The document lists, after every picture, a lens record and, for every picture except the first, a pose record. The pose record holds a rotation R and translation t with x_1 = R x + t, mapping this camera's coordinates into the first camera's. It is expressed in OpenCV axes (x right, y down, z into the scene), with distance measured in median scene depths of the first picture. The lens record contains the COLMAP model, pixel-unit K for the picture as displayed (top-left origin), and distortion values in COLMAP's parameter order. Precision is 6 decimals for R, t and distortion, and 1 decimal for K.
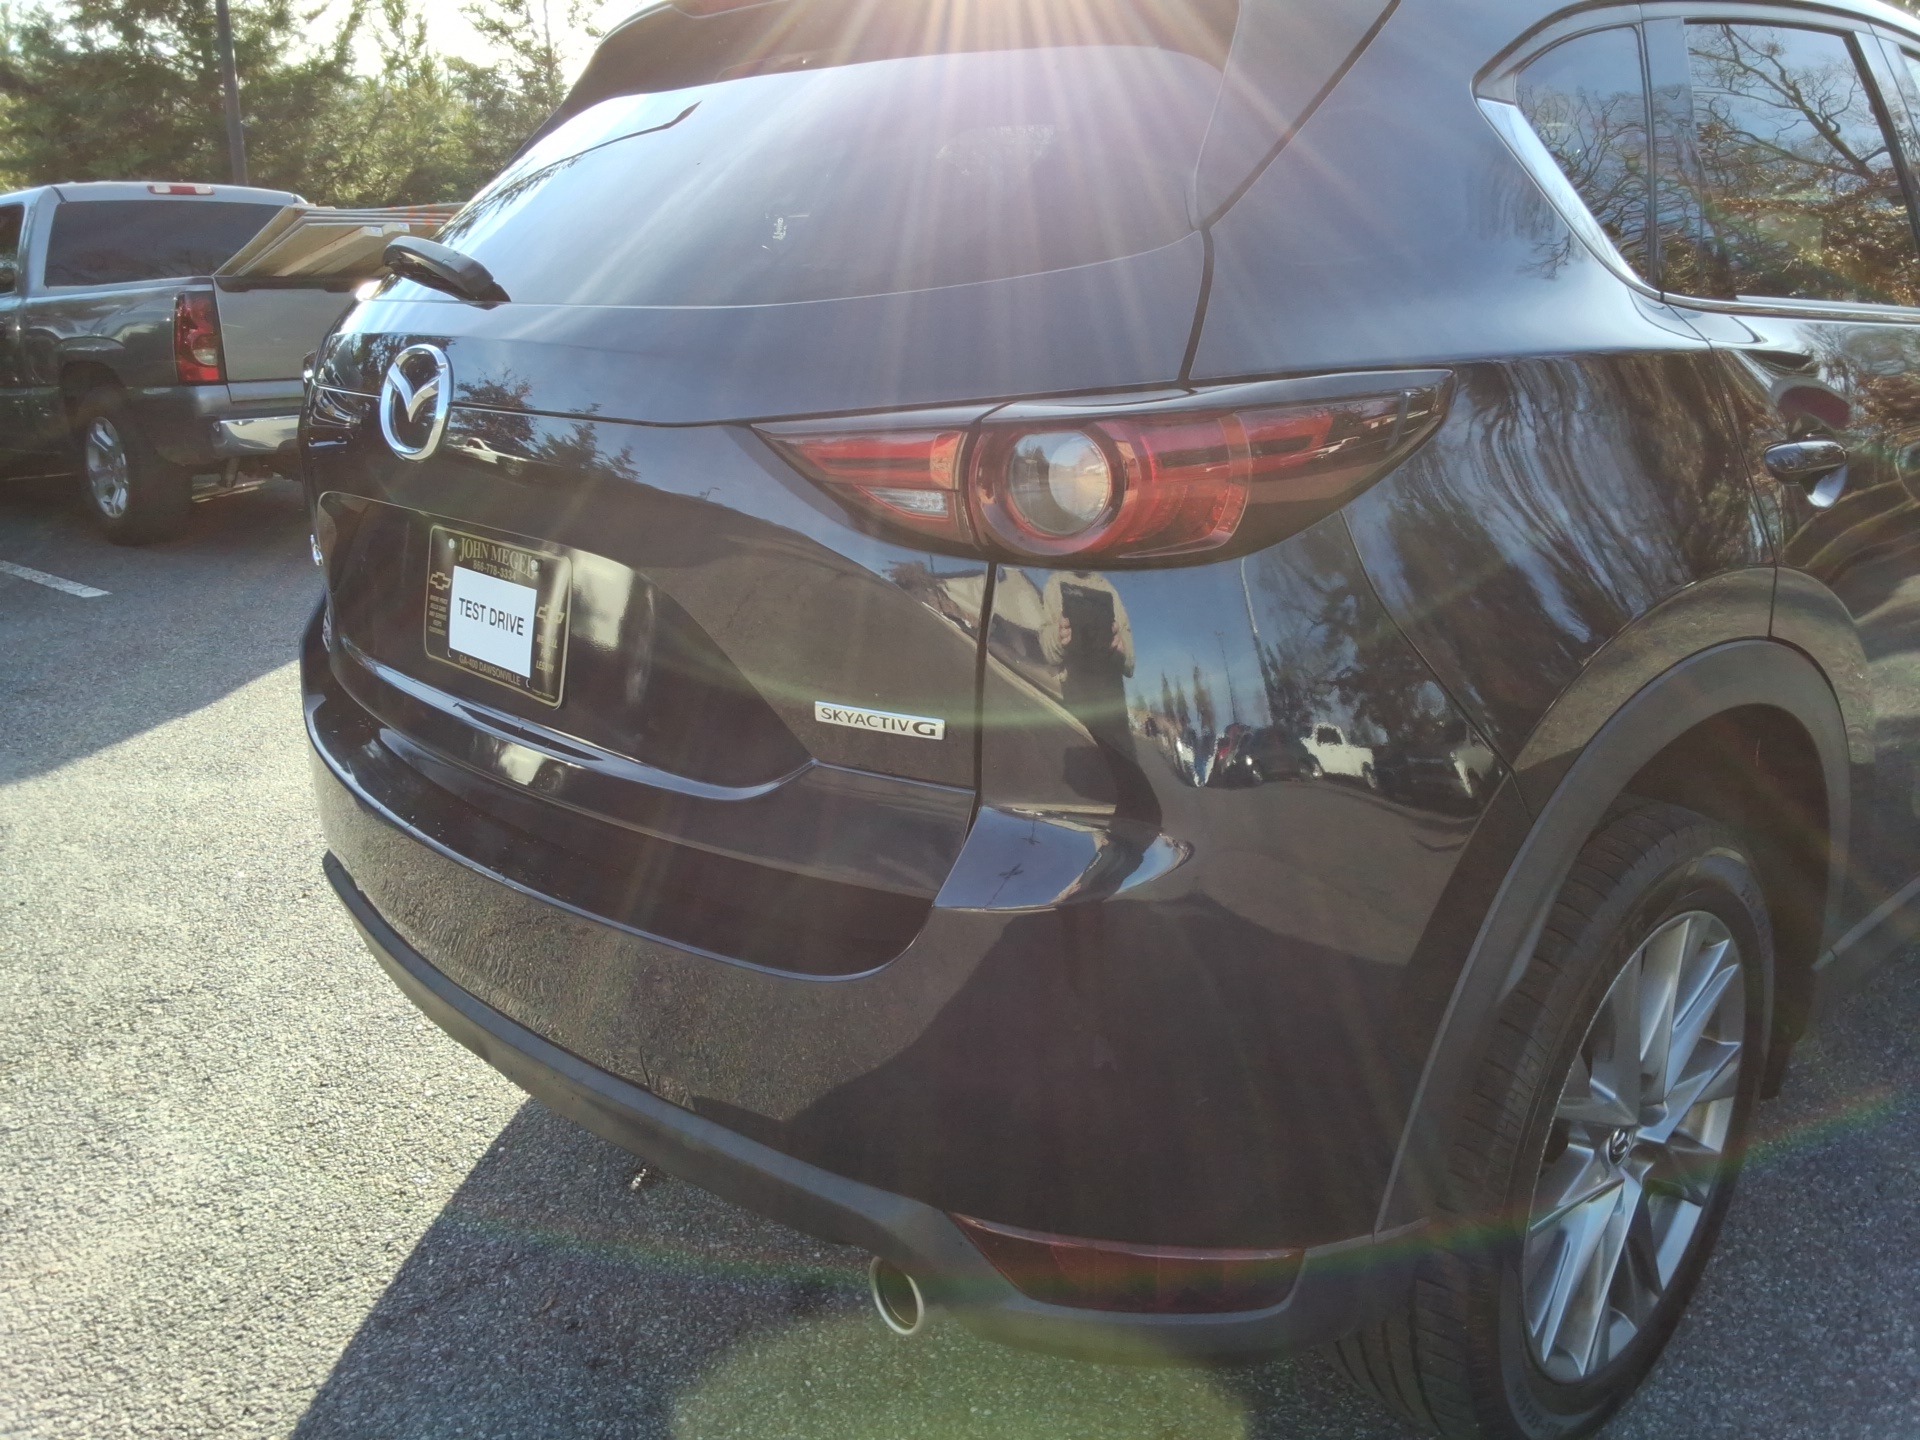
lens RADIAL K [[1356.6, 0, 927.5], [0, 1356.6, 760.4], [0, 0, 1]] dist [0.120967, -0.153824]
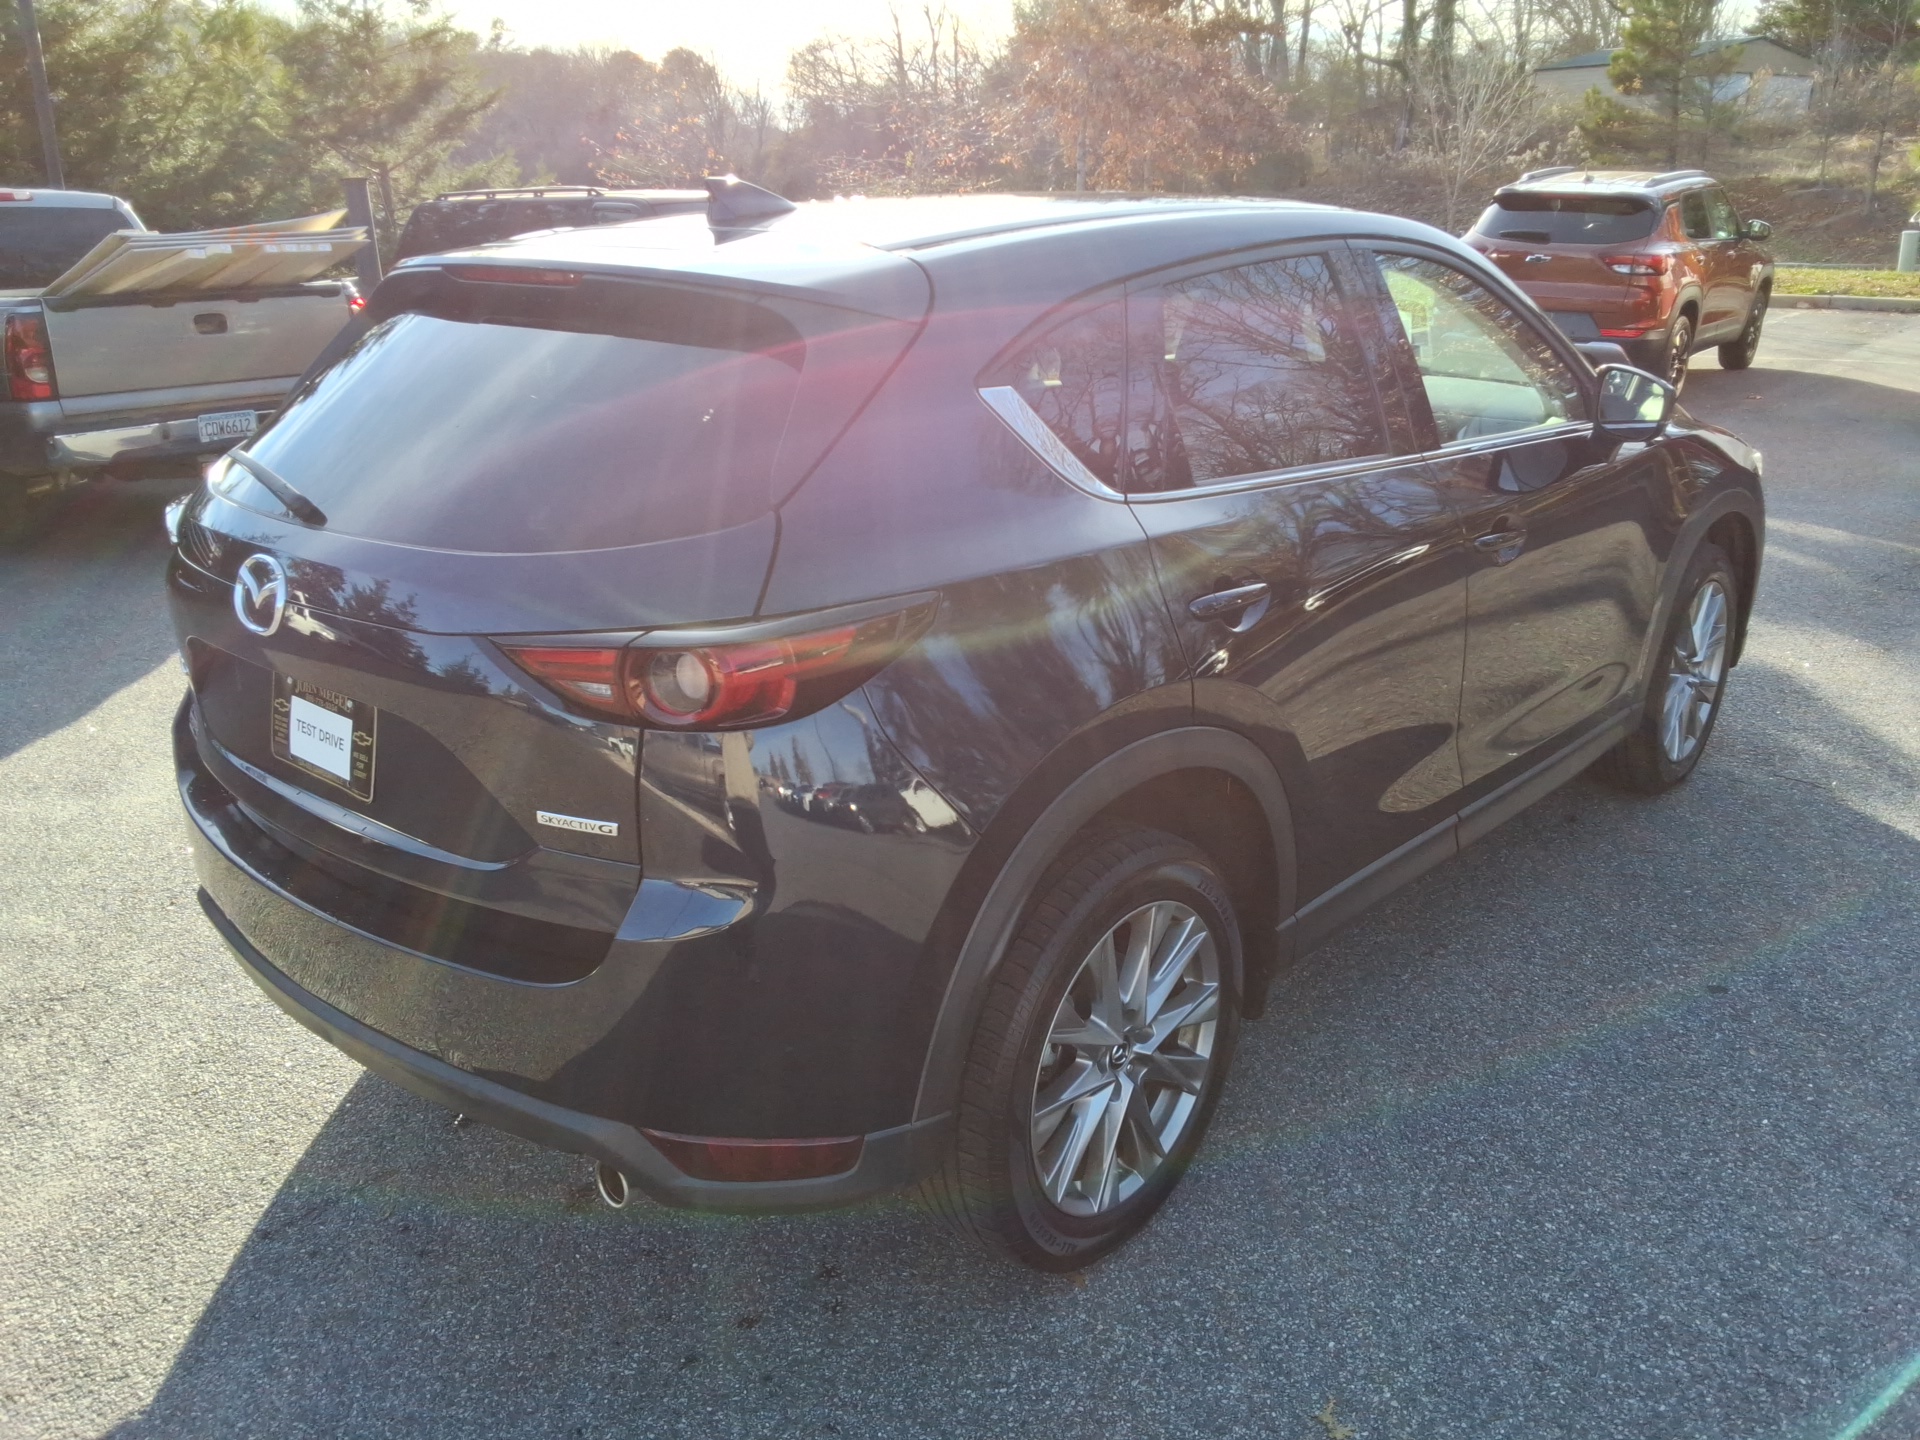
lens RADIAL K [[1504.3, 0, 974.8], [0, 1504.3, 709.8], [0, 0, 1]] dist [0.095222, -0.122895]
pose [[0.995801, -0.029606, 0.086623, 0.182865], [0.026321, 0.998899, 0.038823, -0.144611], [-0.087677, -0.036380, 0.995484, -0.521689]]
